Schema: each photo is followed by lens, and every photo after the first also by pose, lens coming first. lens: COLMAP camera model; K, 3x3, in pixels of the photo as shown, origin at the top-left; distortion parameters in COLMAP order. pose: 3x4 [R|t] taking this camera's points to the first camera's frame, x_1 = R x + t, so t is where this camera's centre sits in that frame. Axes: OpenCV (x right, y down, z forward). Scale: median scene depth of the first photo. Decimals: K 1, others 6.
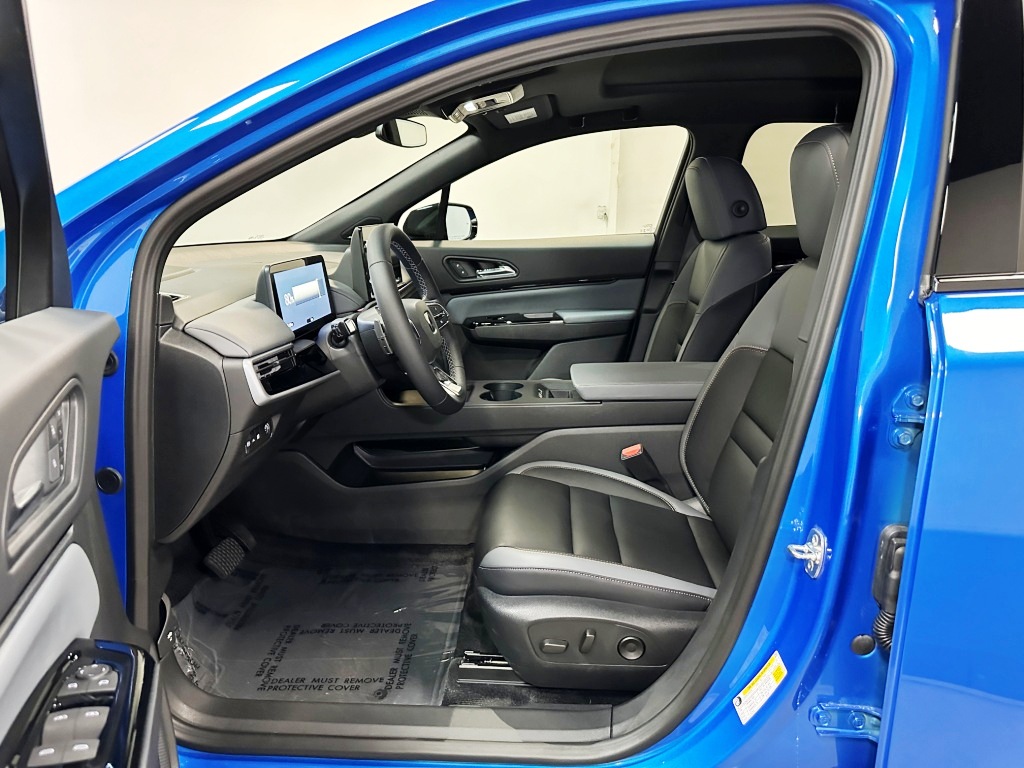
lens RADIAL K [[726.2, 0, 512.0], [0, 726.2, 384.0], [0, 0, 1]] dist [0.054778, -0.091052]
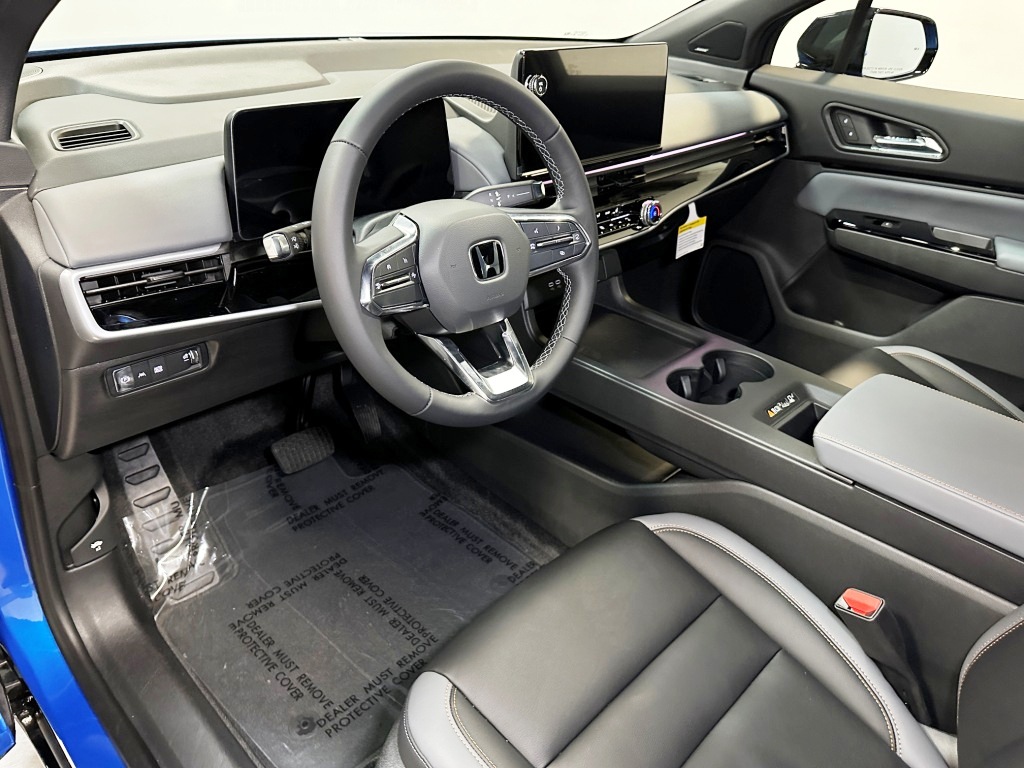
lens RADIAL K [[726.2, 0, 512.0], [0, 726.2, 384.0], [0, 0, 1]] dist [0.054778, -0.091052]
pose [[0.746455, 0.388064, -0.540566, 0.199044], [-0.225977, 0.911901, 0.342593, -0.162077], [0.625891, -0.133575, 0.768387, 0.482735]]
